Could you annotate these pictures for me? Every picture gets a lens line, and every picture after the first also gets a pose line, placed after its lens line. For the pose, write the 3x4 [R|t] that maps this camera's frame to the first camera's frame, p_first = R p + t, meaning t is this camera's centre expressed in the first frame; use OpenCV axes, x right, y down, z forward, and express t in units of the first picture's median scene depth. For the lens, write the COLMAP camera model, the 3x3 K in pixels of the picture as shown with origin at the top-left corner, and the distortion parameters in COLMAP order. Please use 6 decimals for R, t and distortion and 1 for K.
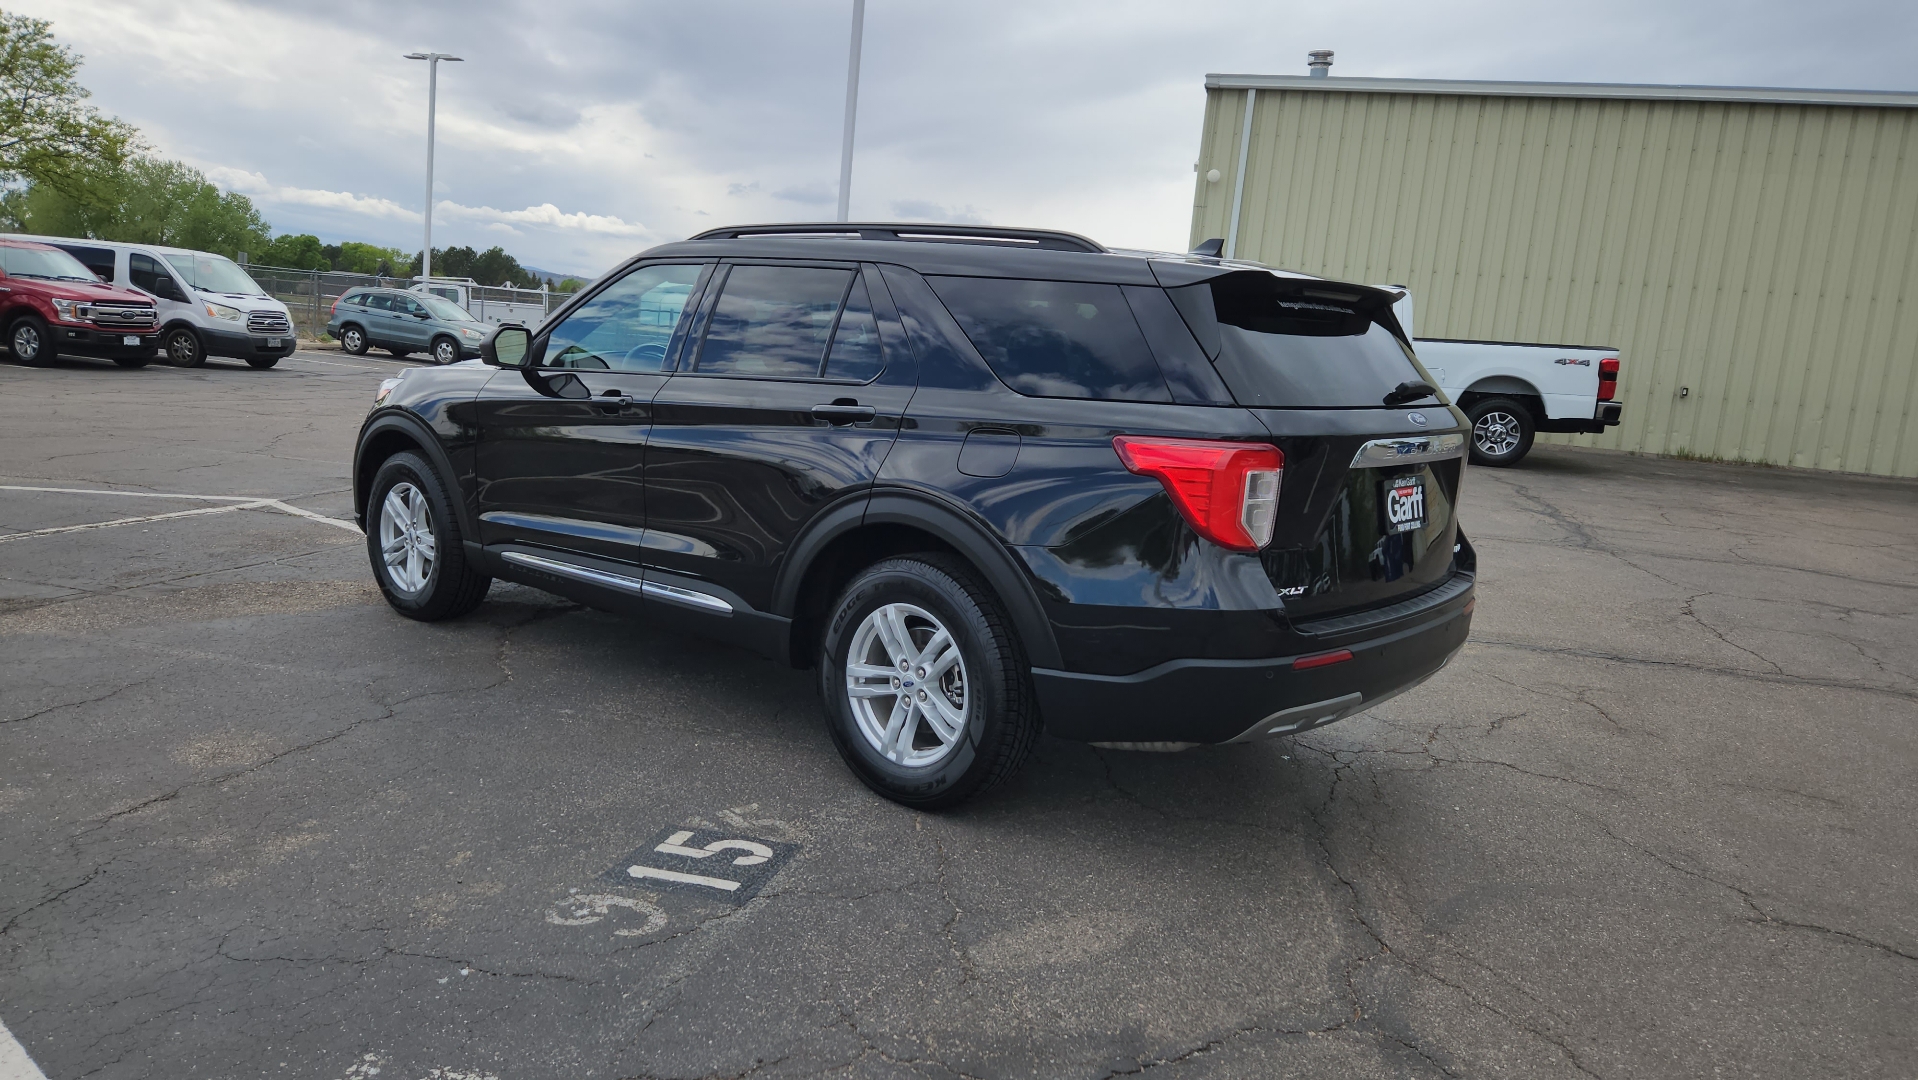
lens RADIAL K [[1278.1, 0, 922.1], [0, 1278.1, 533.7], [0, 0, 1]] dist [0.074230, -0.059826]
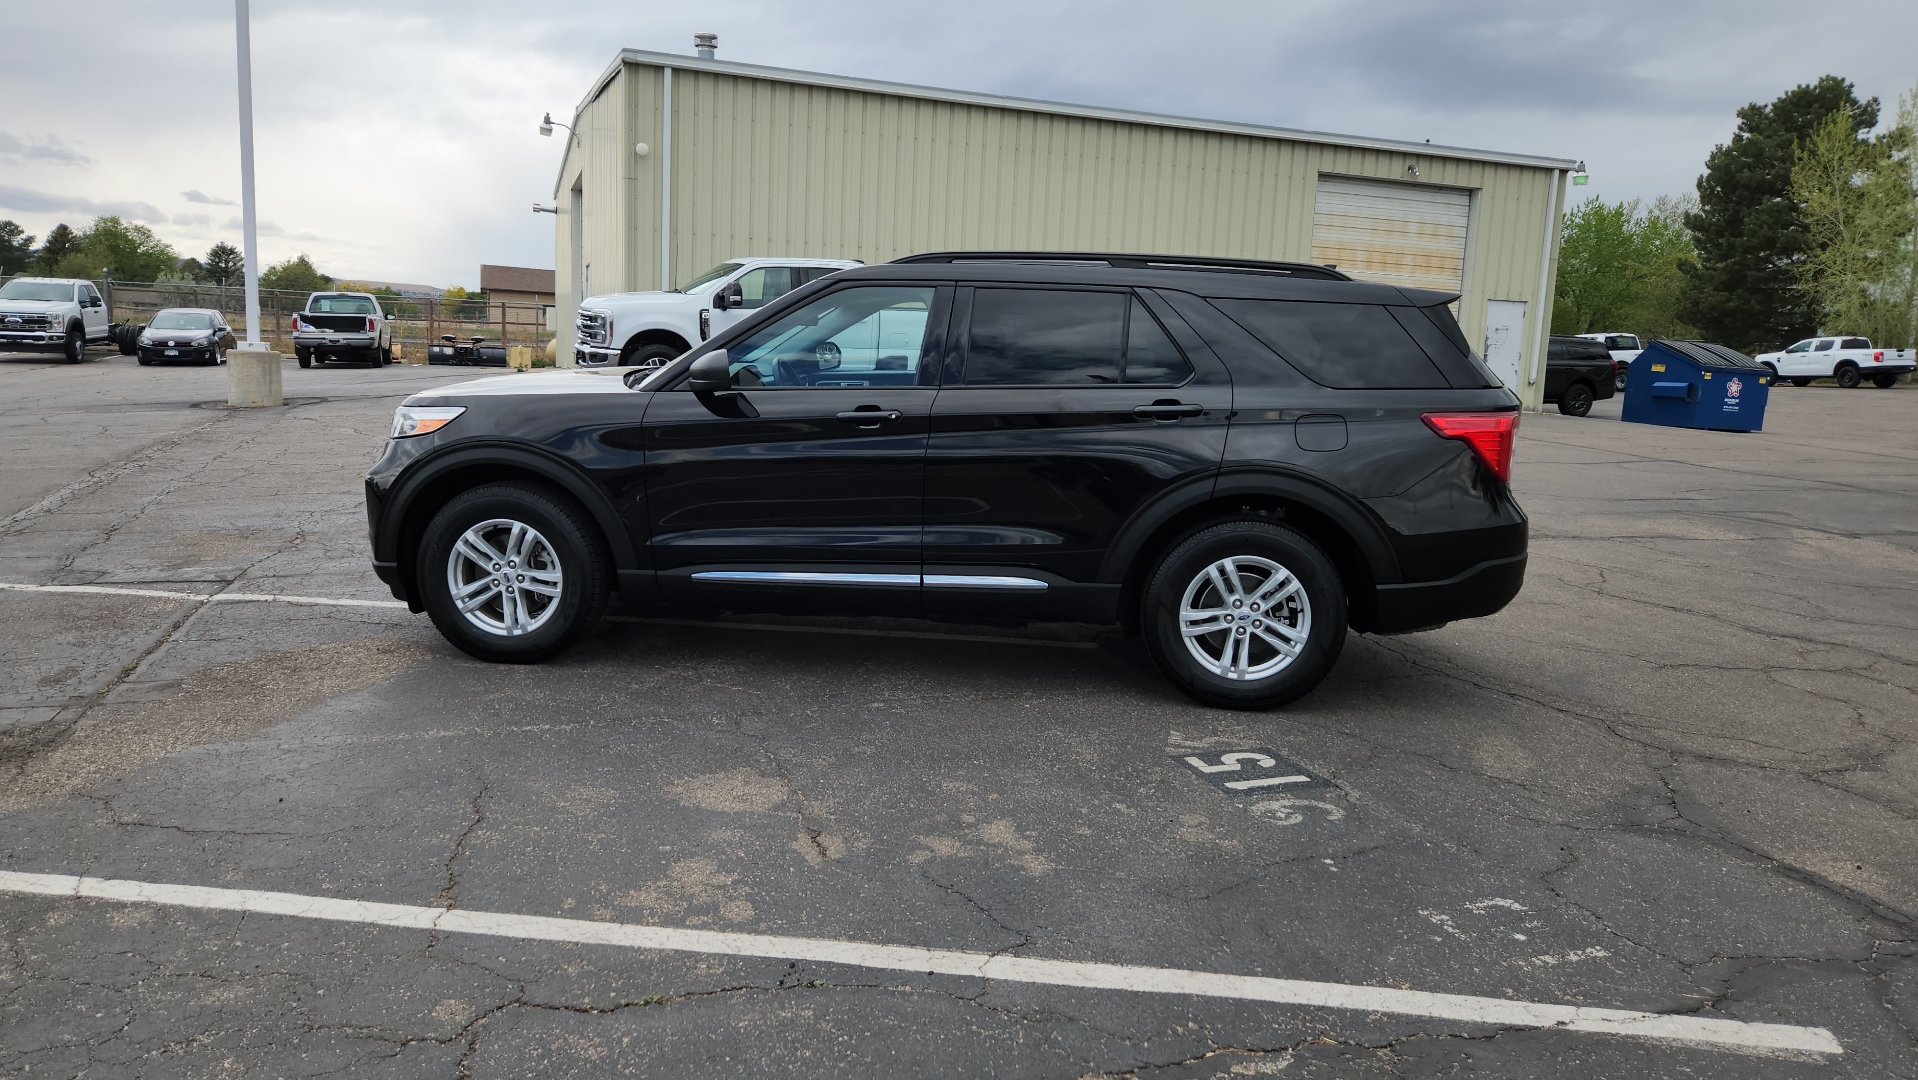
lens RADIAL K [[1284.9, 0, 914.4], [0, 1284.9, 530.0], [0, 0, 1]] dist [0.074950, -0.061205]
pose [[0.827307, -0.123251, 0.548062, -0.902607], [0.106463, 0.992353, 0.062459, -0.079141], [-0.551570, 0.006676, 0.834102, 0.087337]]
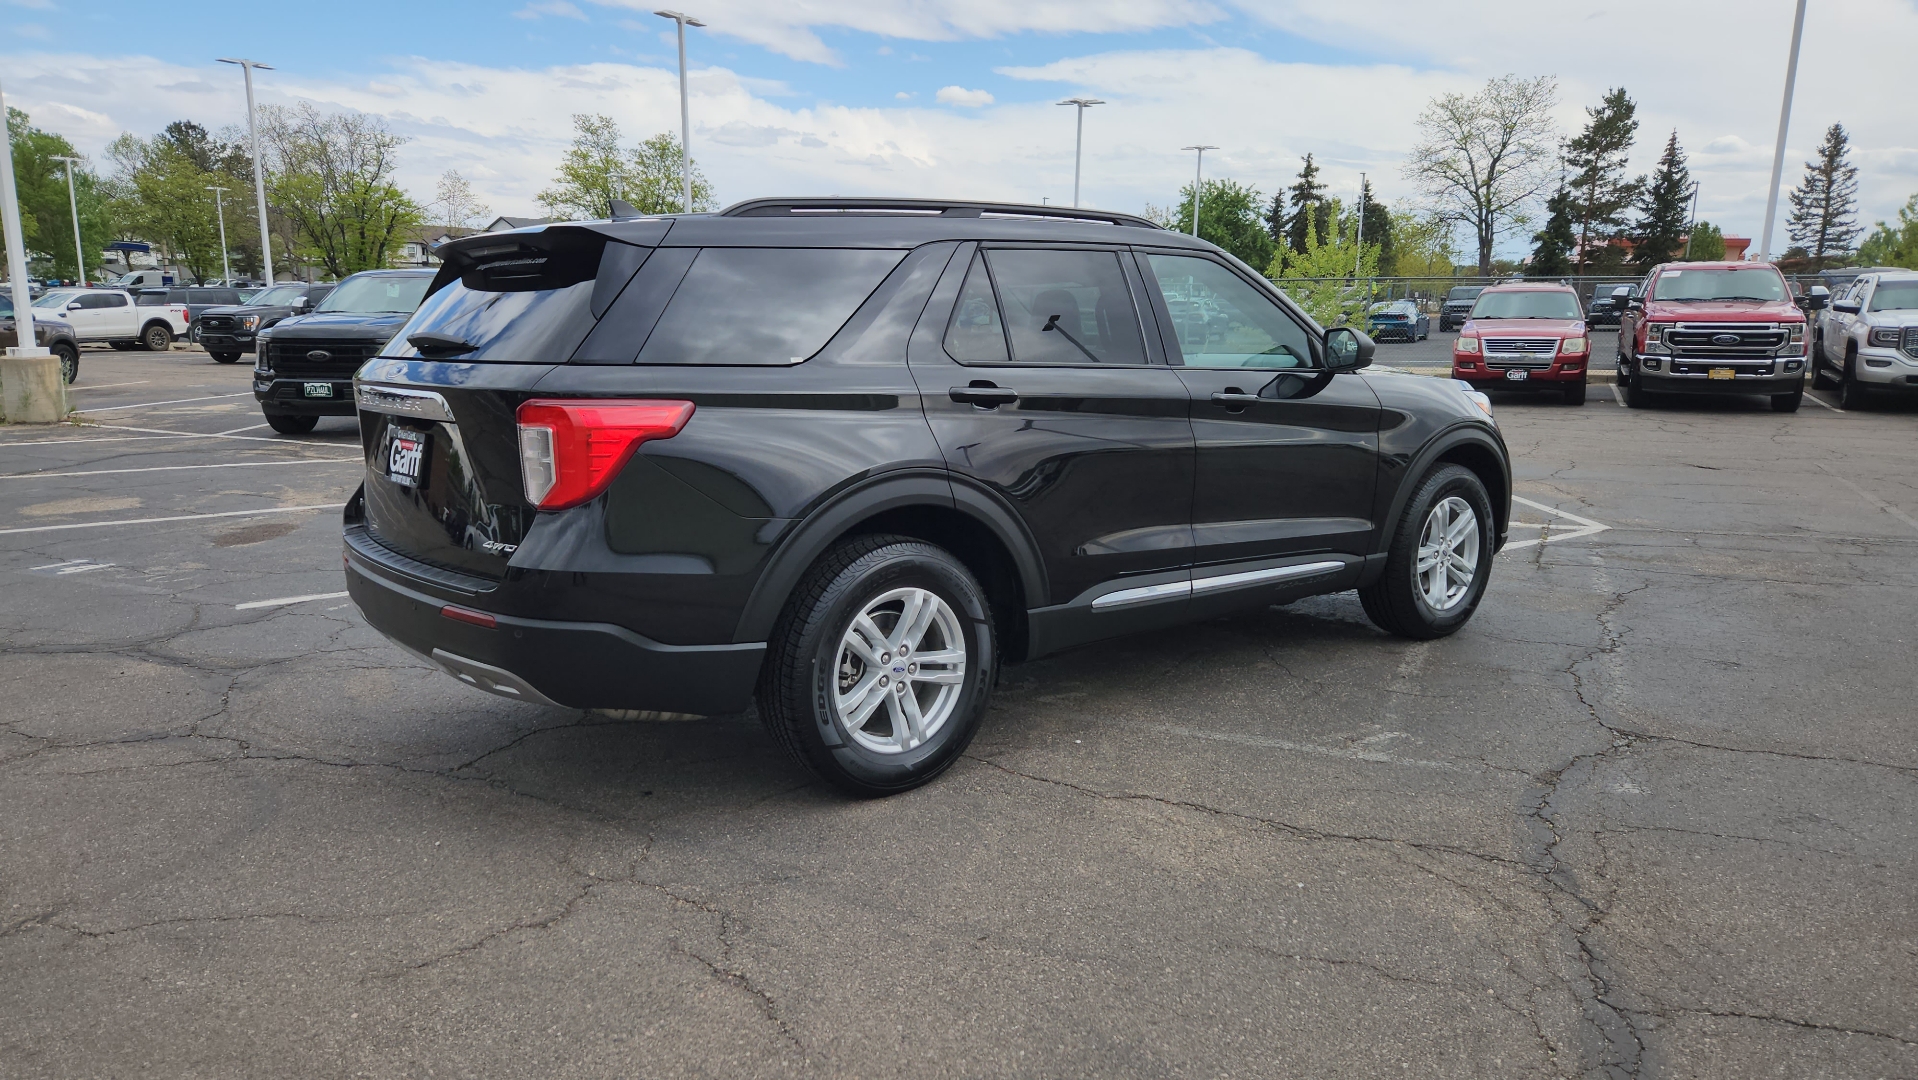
lens RADIAL K [[1280.5, 0, 923.2], [0, 1280.5, 538.7], [0, 0, 1]] dist [0.076252, -0.059786]
pose [[-0.174105, 0.103357, -0.979288, 1.138902], [-0.157053, 0.978832, 0.131231, -0.136886], [0.972122, 0.176648, -0.154187, 1.376812]]
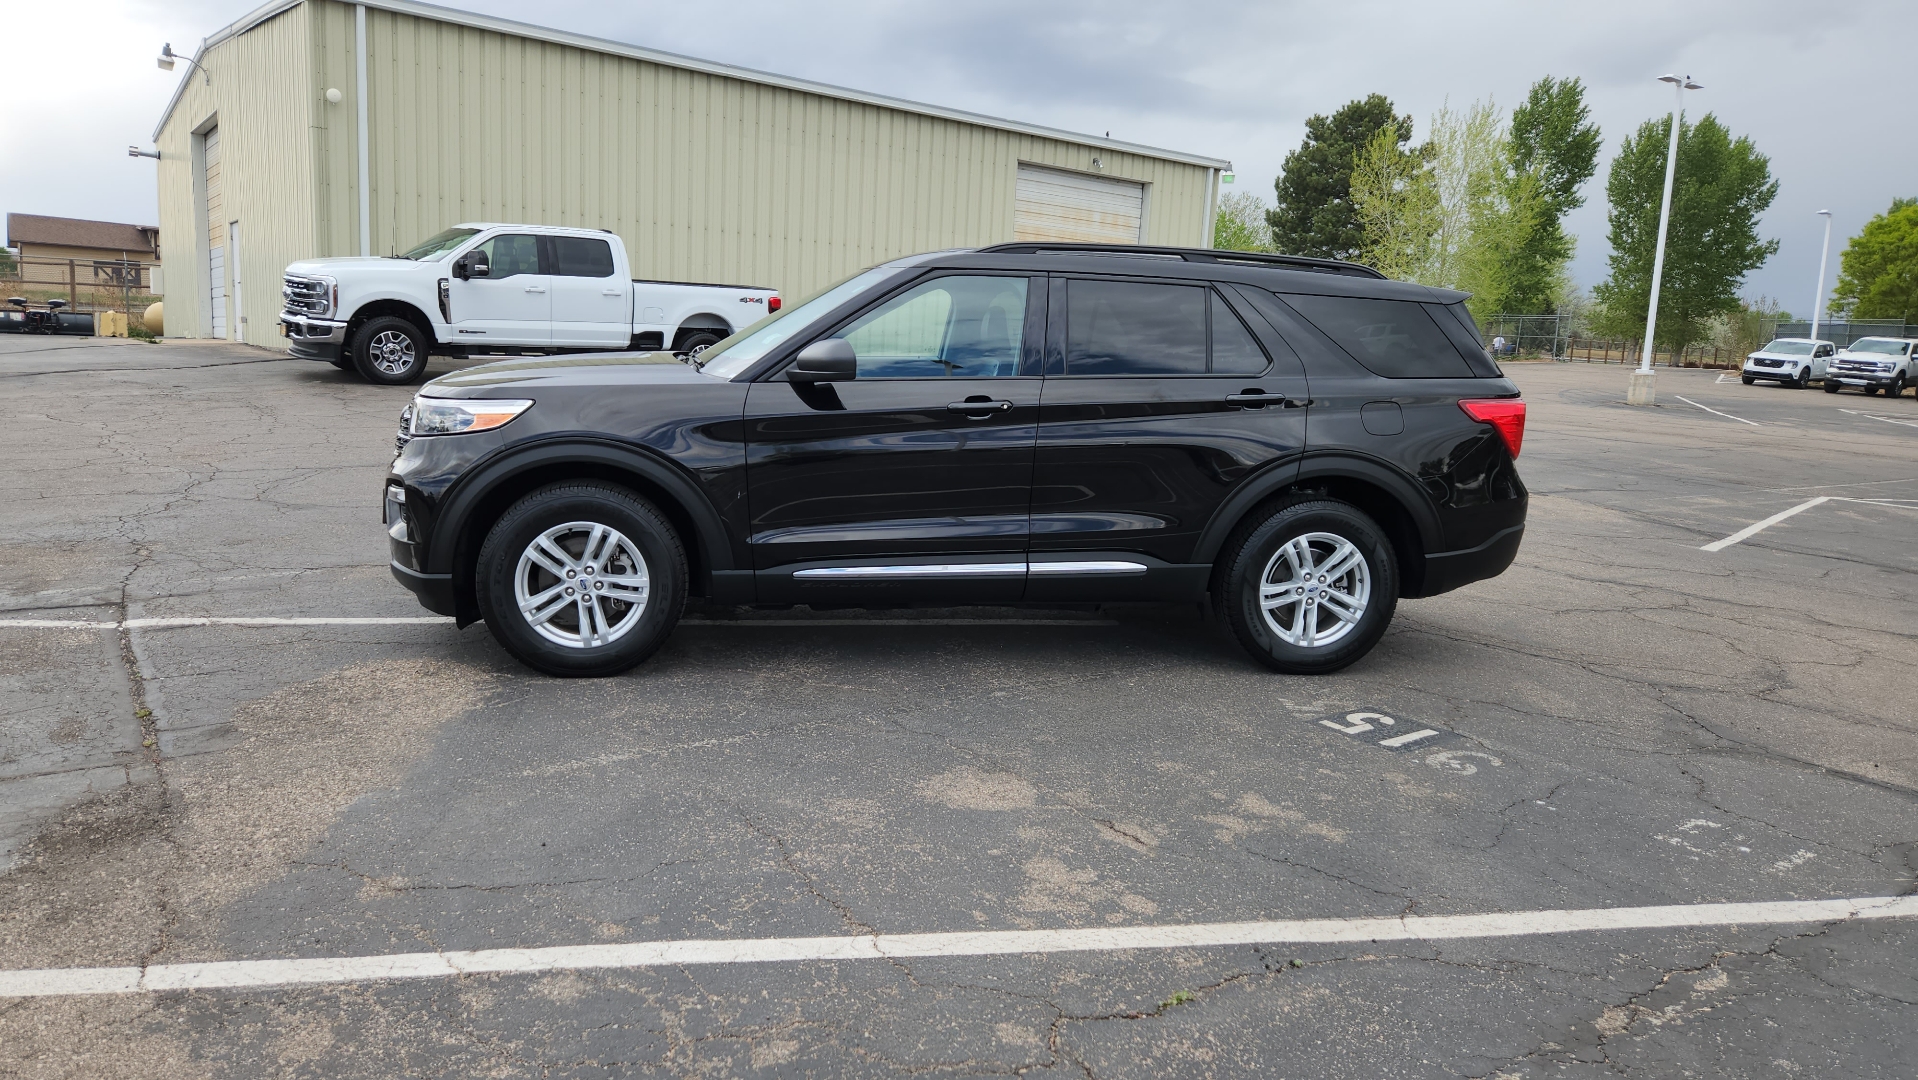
lens RADIAL K [[1283.4, 0, 921.3], [0, 1283.4, 547.2], [0, 0, 1]] dist [0.076333, -0.061963]
pose [[0.628278, -0.171162, 0.758927, -1.231836], [0.113370, 0.985228, 0.128346, -0.145001], [-0.769684, 0.005403, 0.638402, 0.387677]]
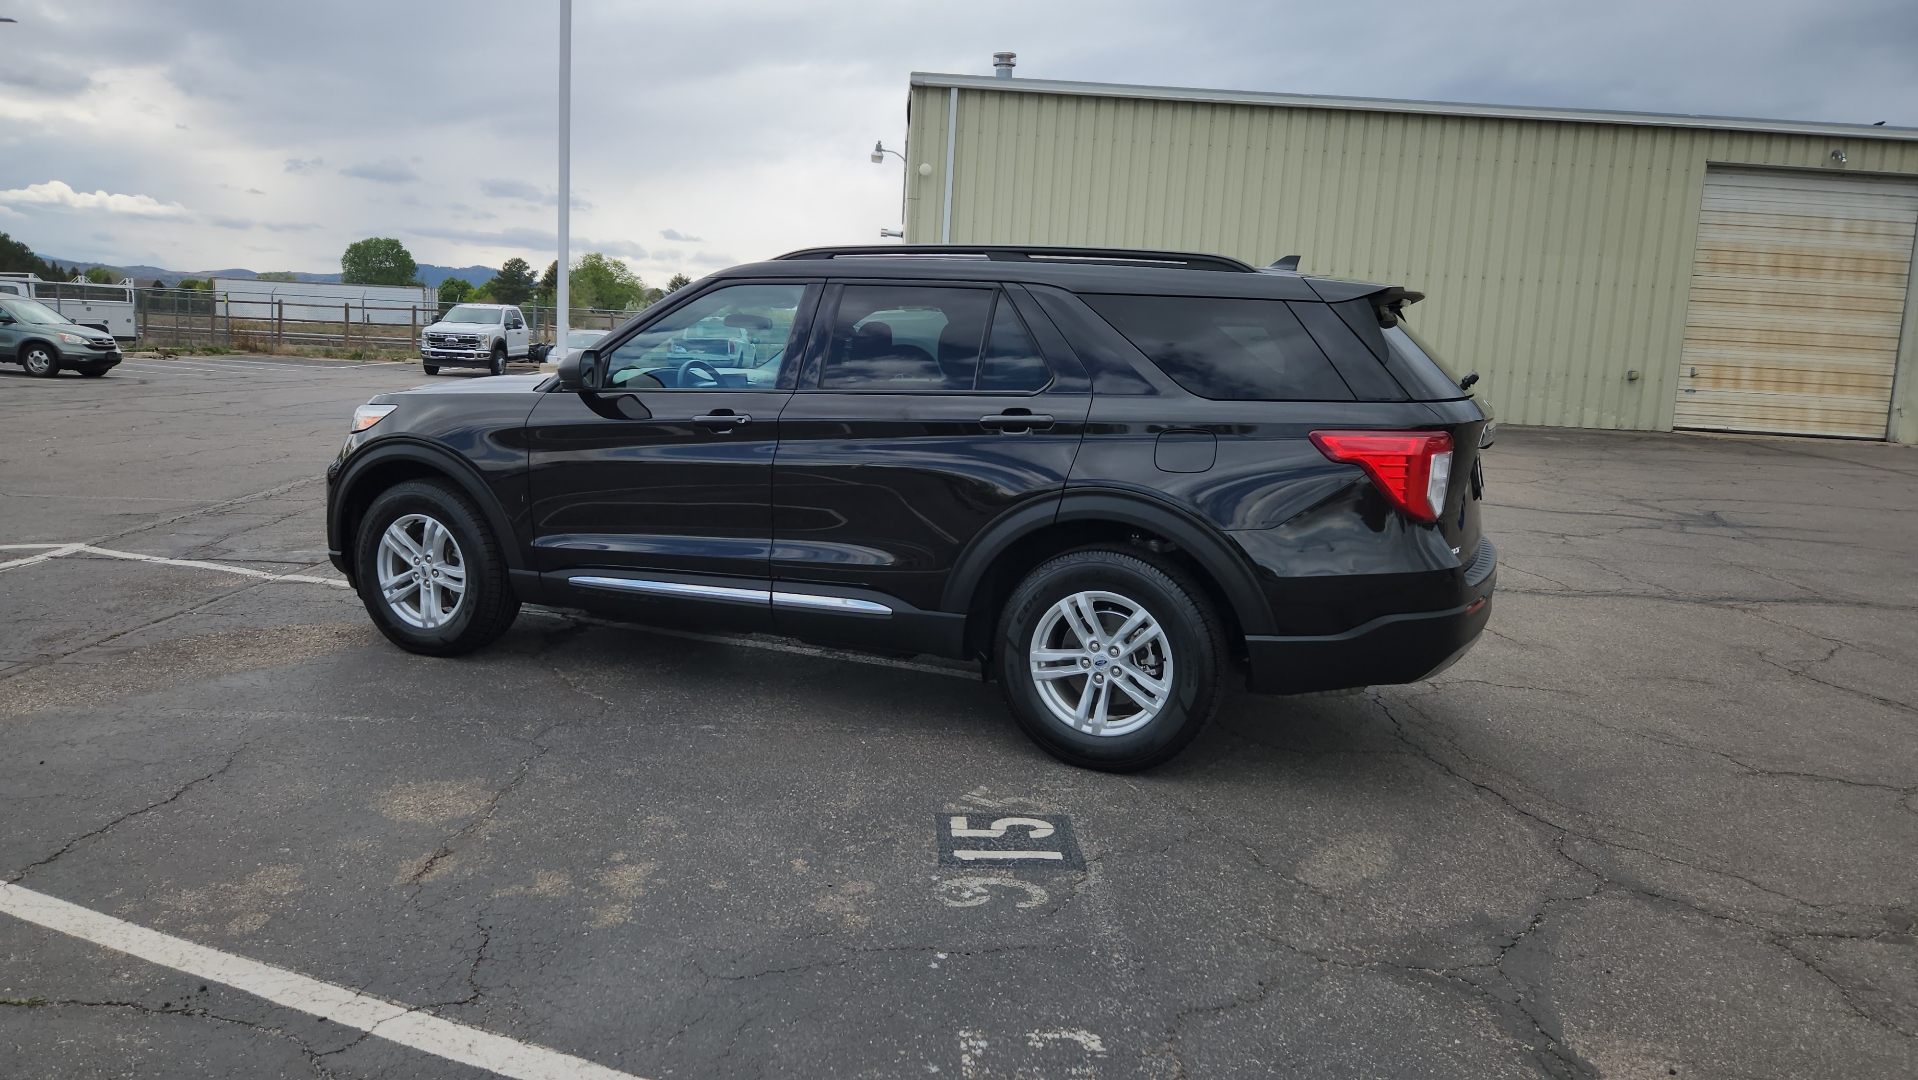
lens RADIAL K [[1281.1, 0, 916.3], [0, 1281.1, 529.4], [0, 0, 1]] dist [0.077382, -0.063374]
pose [[0.957900, -0.073302, 0.277586, -0.425457], [0.070677, 0.997309, 0.019467, -0.028402], [-0.278266, 0.000972, 0.960504, -0.026336]]
